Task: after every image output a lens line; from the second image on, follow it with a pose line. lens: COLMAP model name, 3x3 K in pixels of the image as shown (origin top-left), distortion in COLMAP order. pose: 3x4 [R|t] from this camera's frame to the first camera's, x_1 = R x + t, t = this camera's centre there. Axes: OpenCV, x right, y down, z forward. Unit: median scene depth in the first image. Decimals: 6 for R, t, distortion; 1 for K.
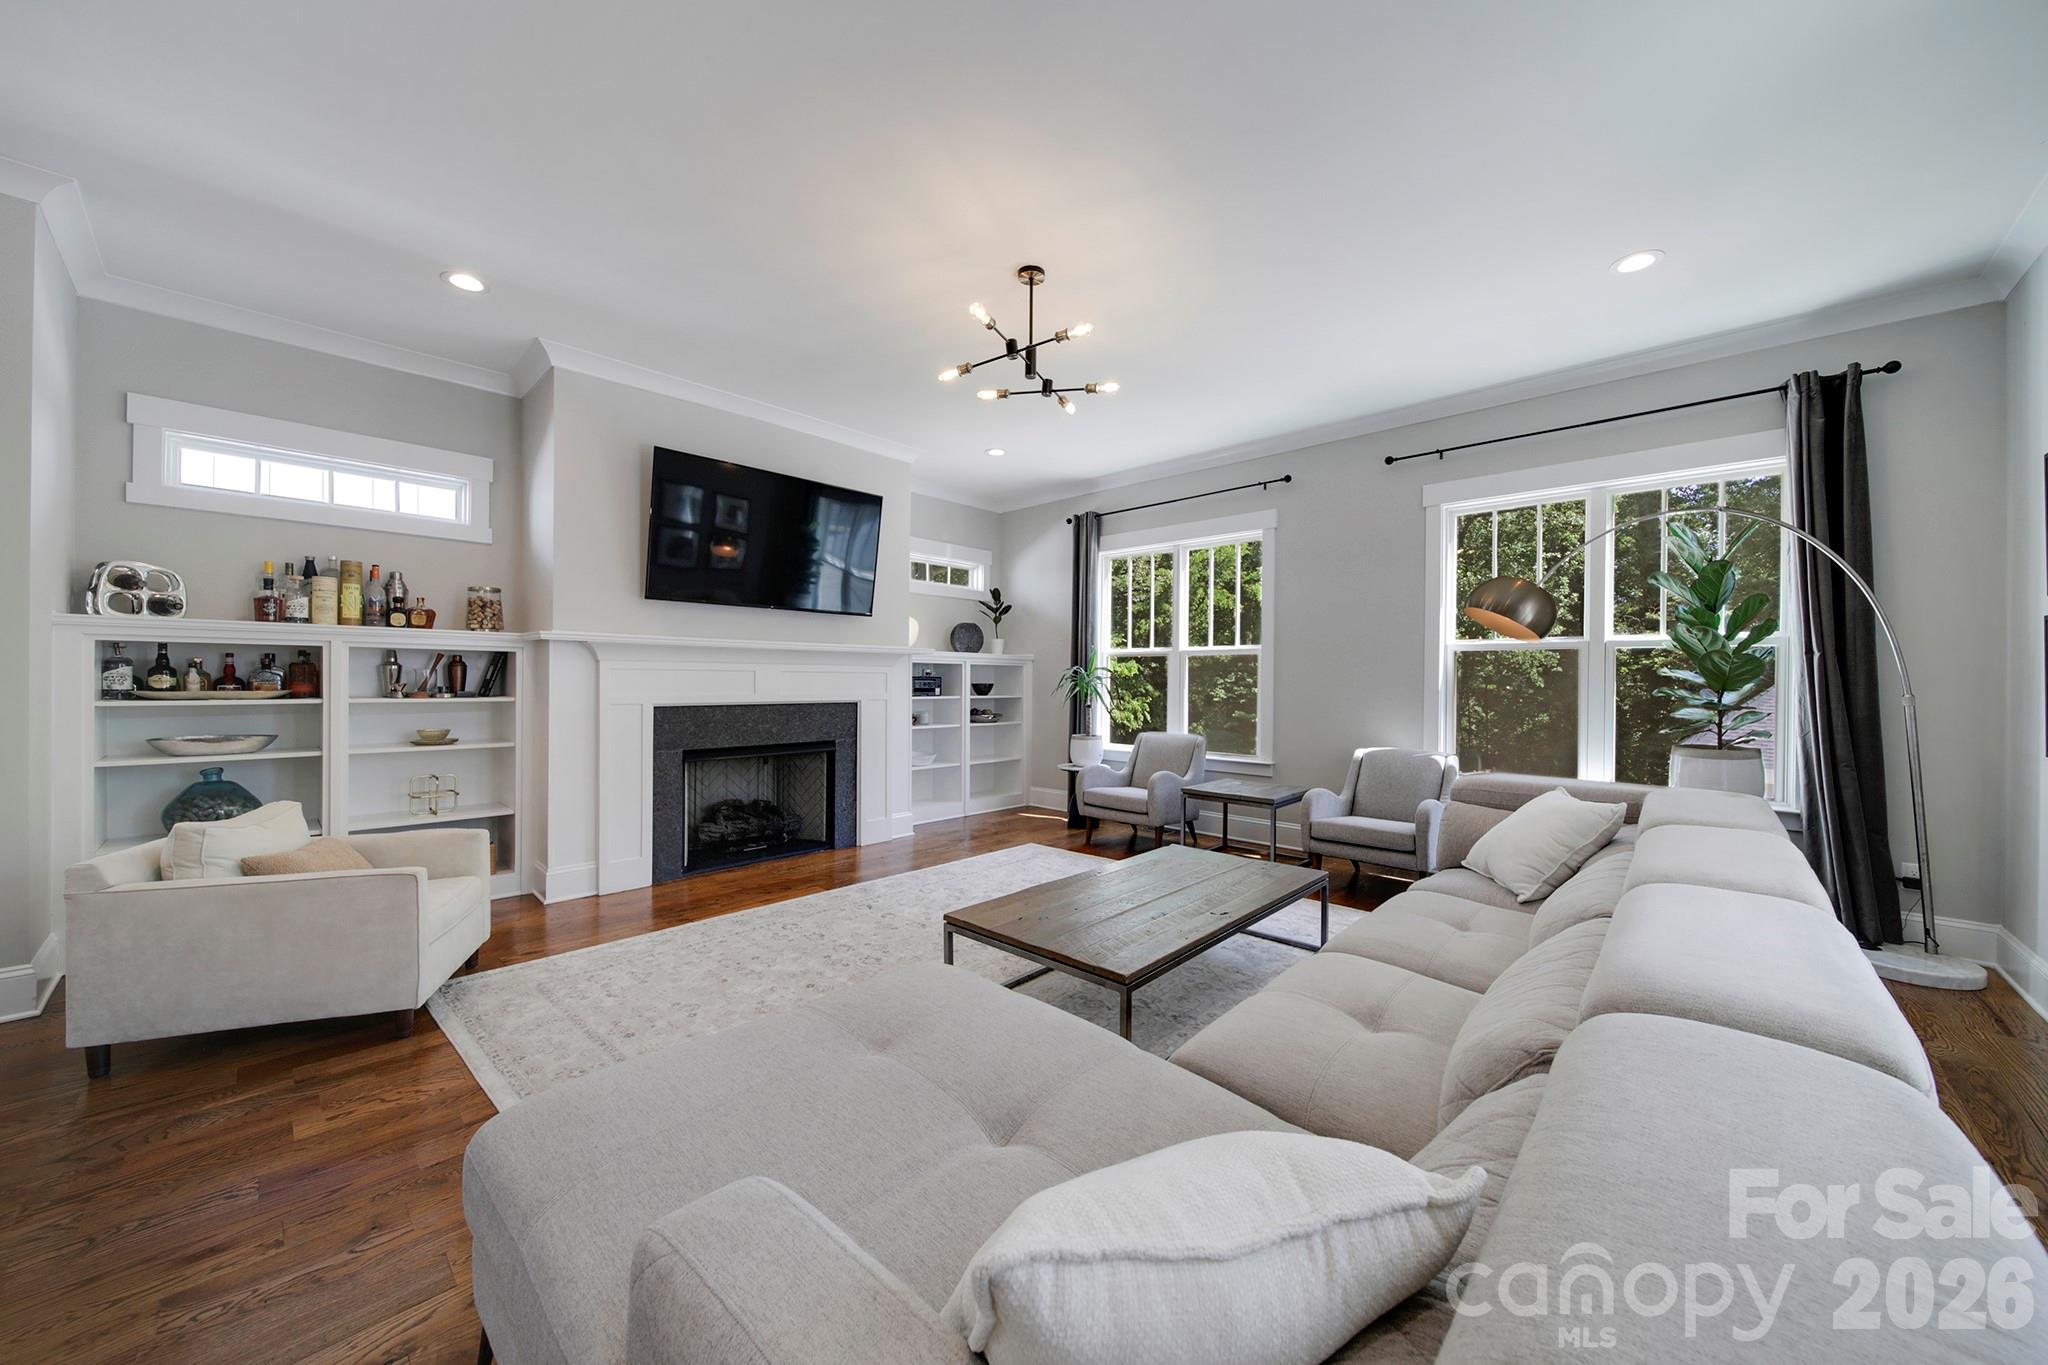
lens RADIAL K [[733.2, 0, 1008.6], [0, 733.2, 681.9], [0, 0, 1]] dist [-0.000410, -0.000297]
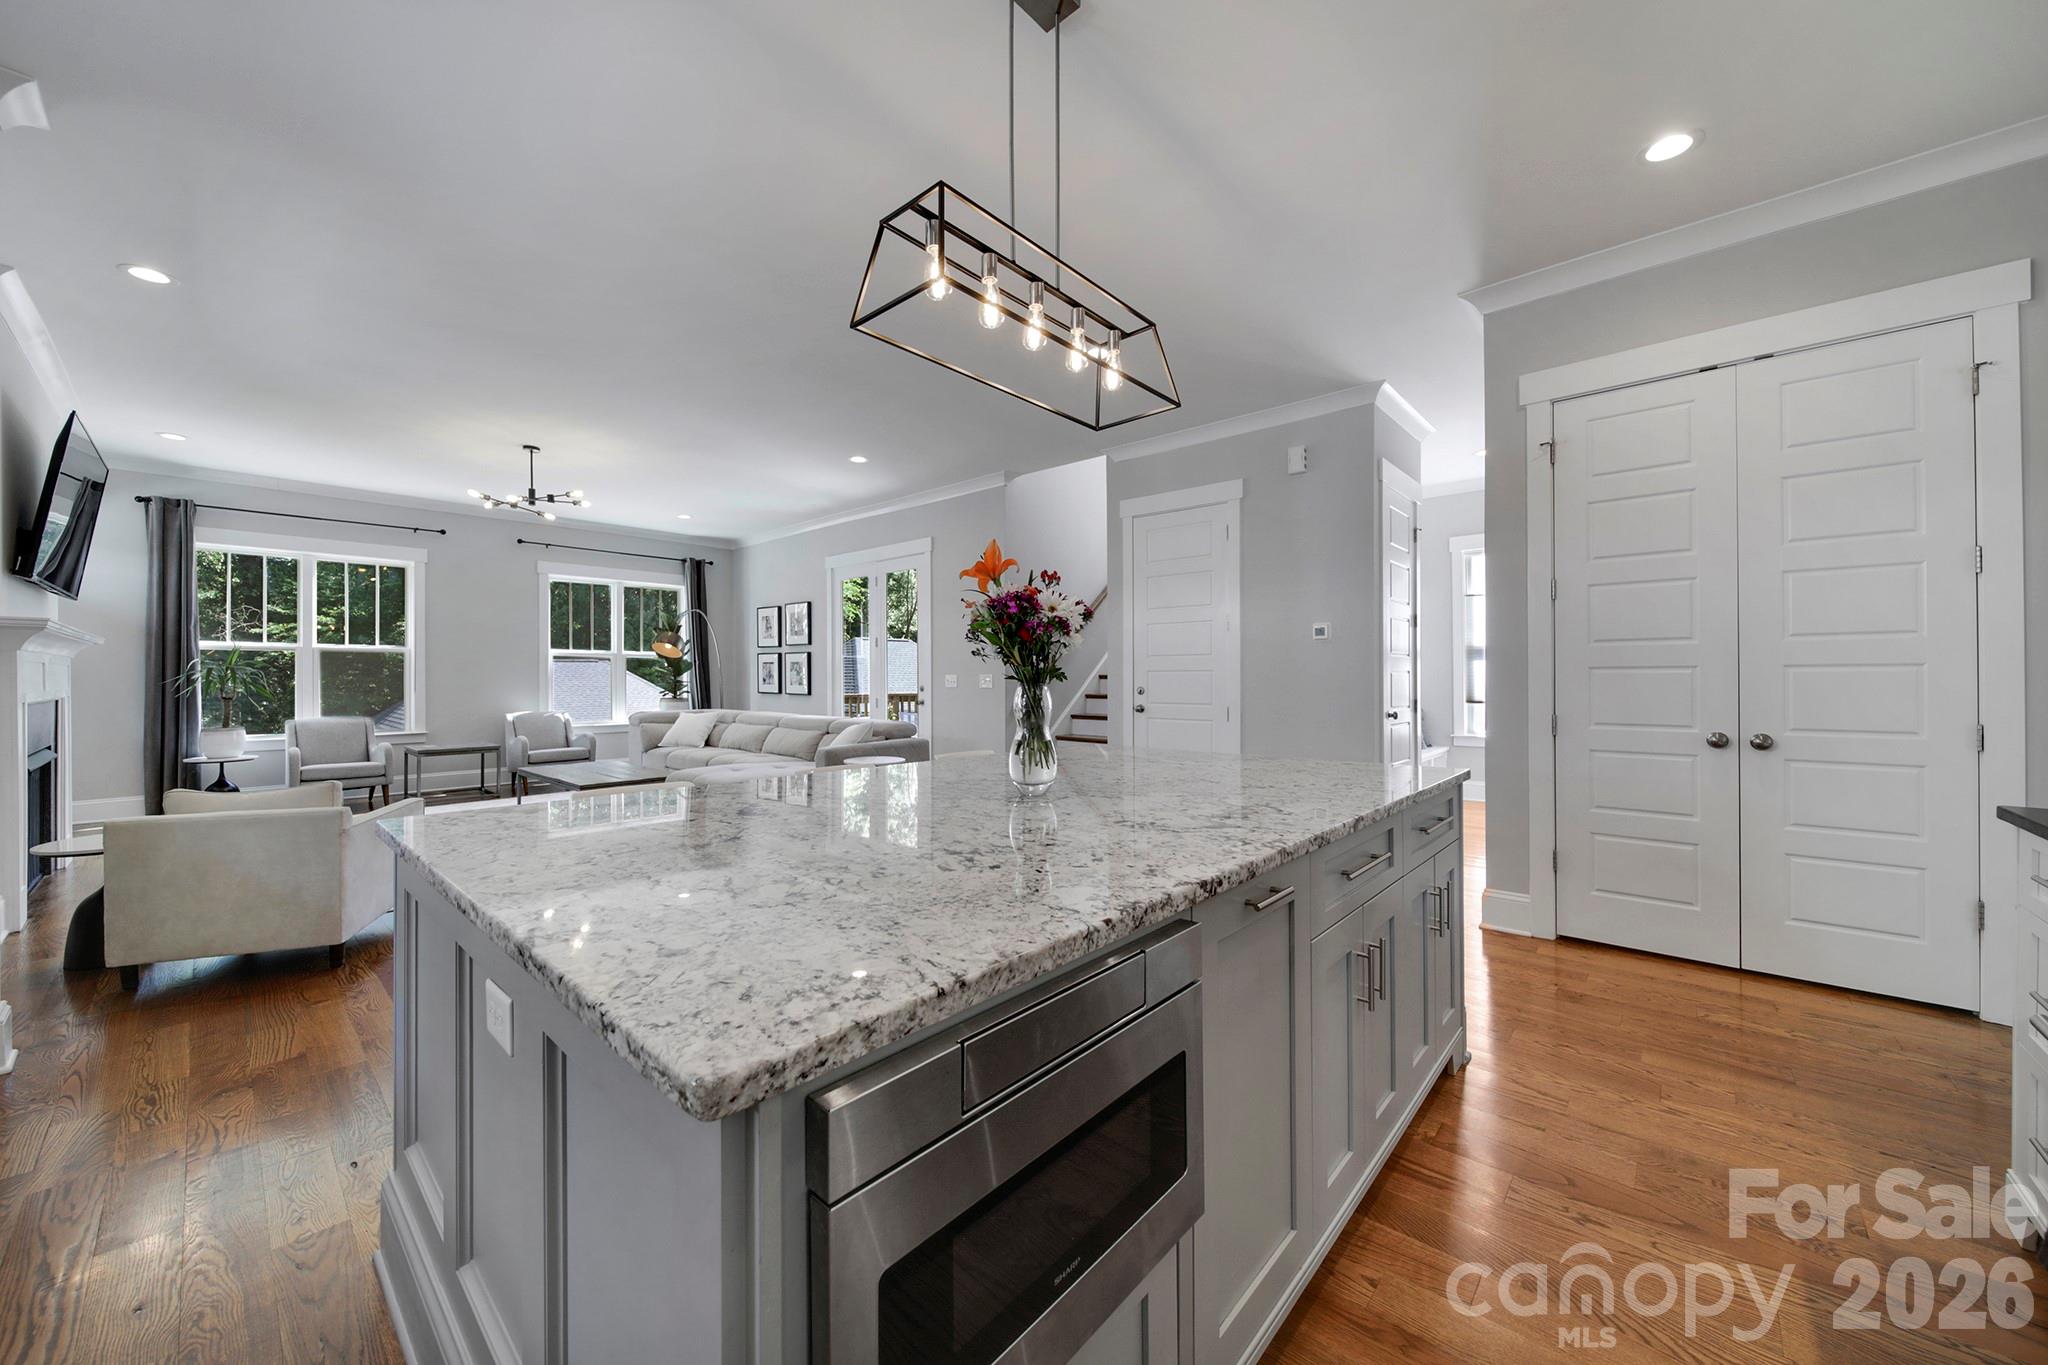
lens RADIAL K [[743.0, 0, 1022.3], [0, 743.0, 675.6], [0, 0, 1]] dist [-0.001387, -0.000255]
pose [[-0.030923, -0.008162, 0.999488, -1.385298], [0.006663, 0.999943, 0.008372, -0.000207], [-0.999500, 0.006919, -0.030867, -0.111779]]
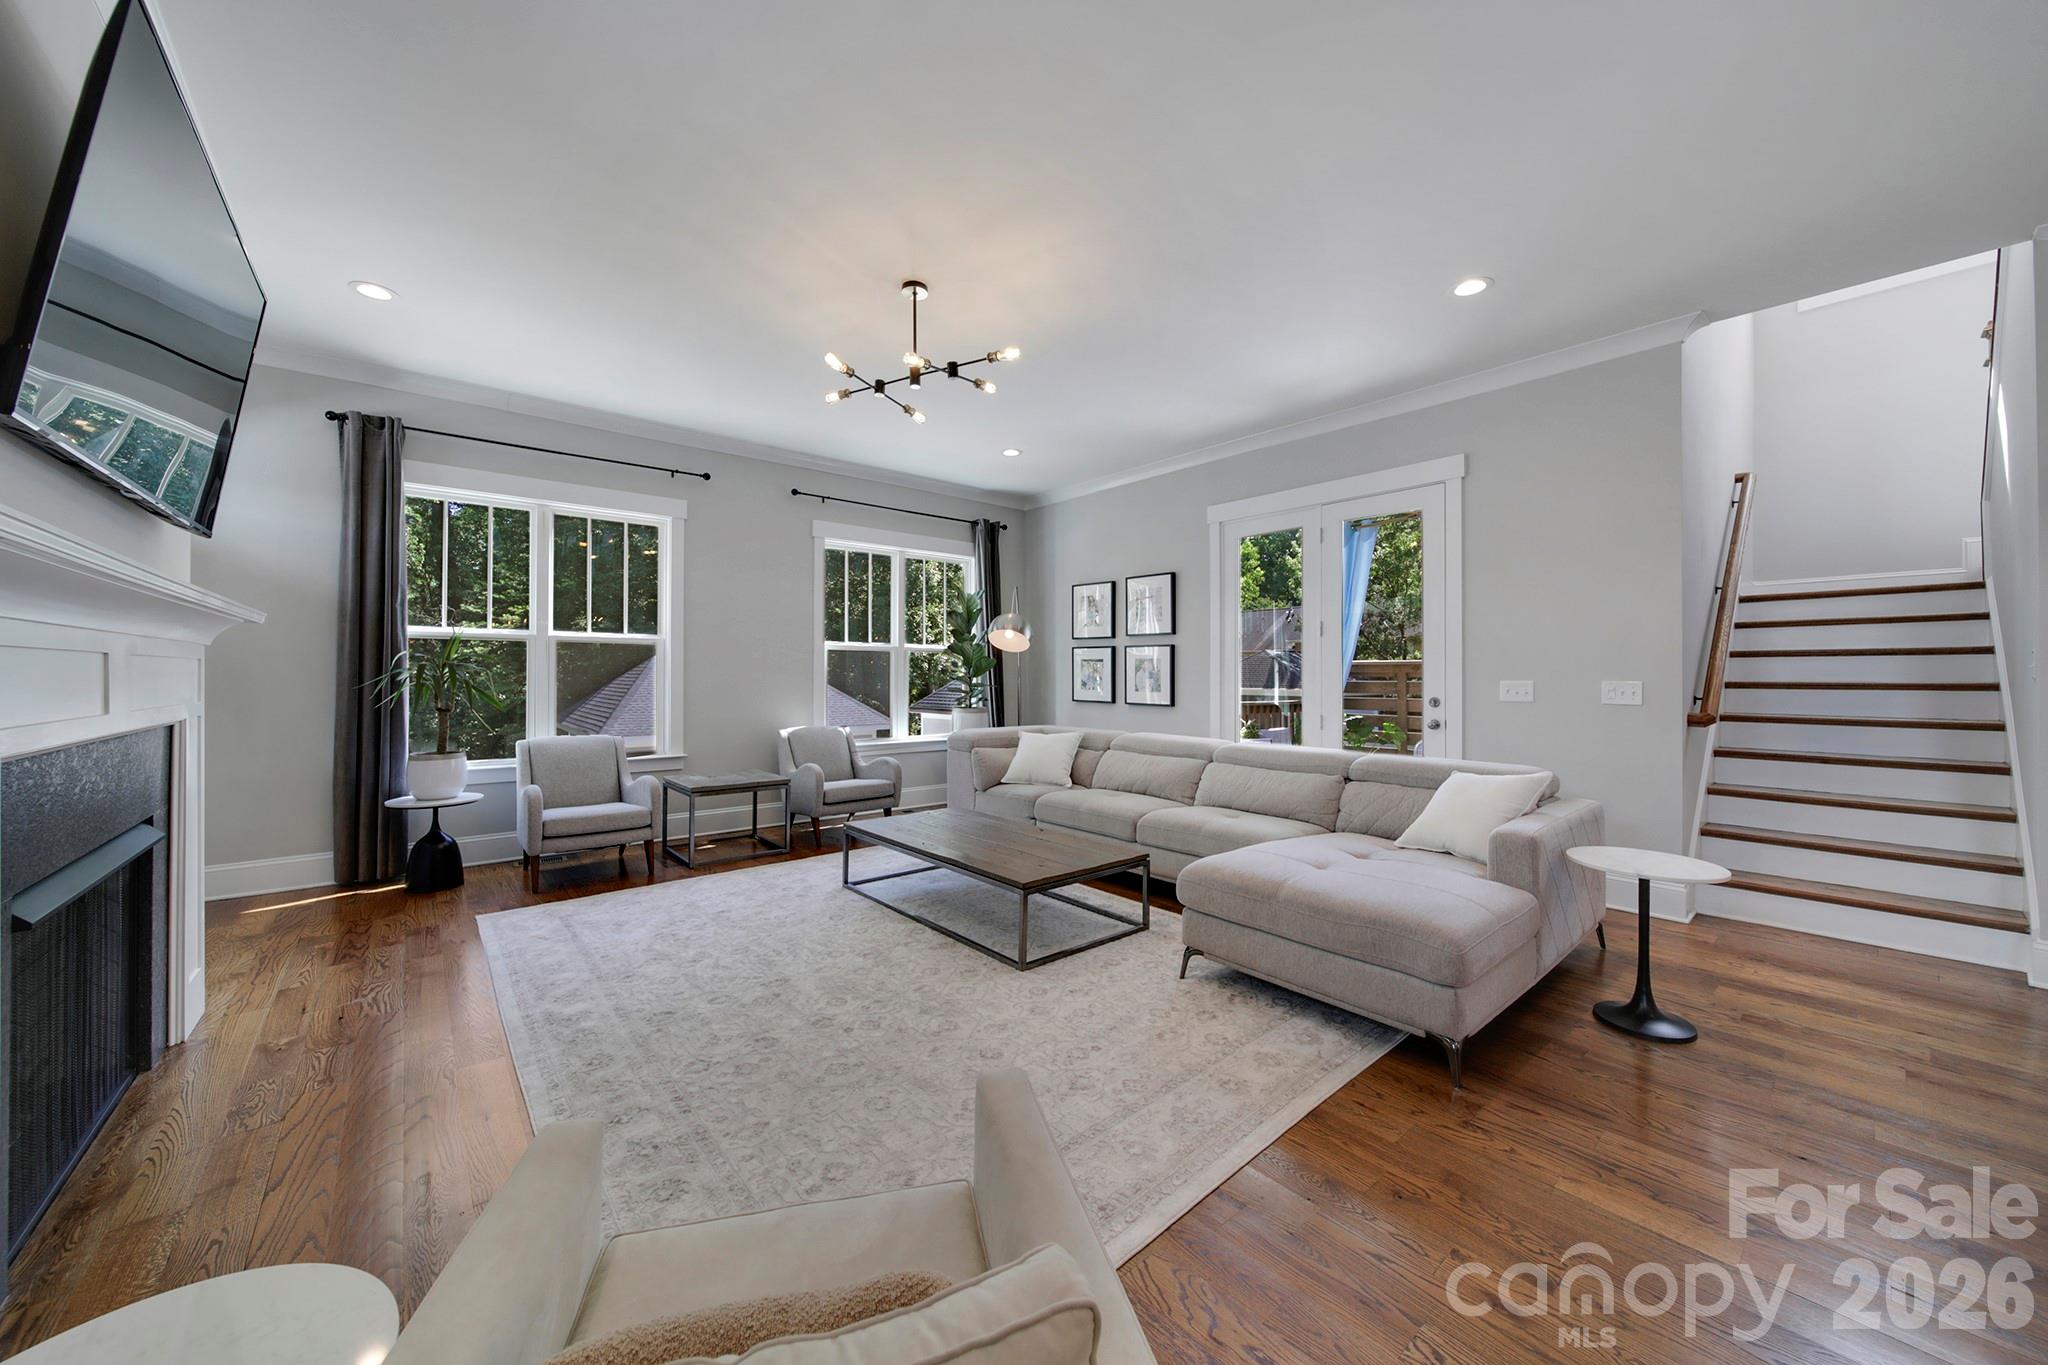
lens RADIAL K [[733.9, 0, 1022.3], [0, 733.9, 670.8], [0, 0, 1]] dist [0.000091, -0.000030]
pose [[0.104609, -0.003178, 0.994508, -0.749108], [0.002463, 0.999993, 0.002937, -0.006681], [-0.994510, 0.002142, 0.104616, 0.560015]]
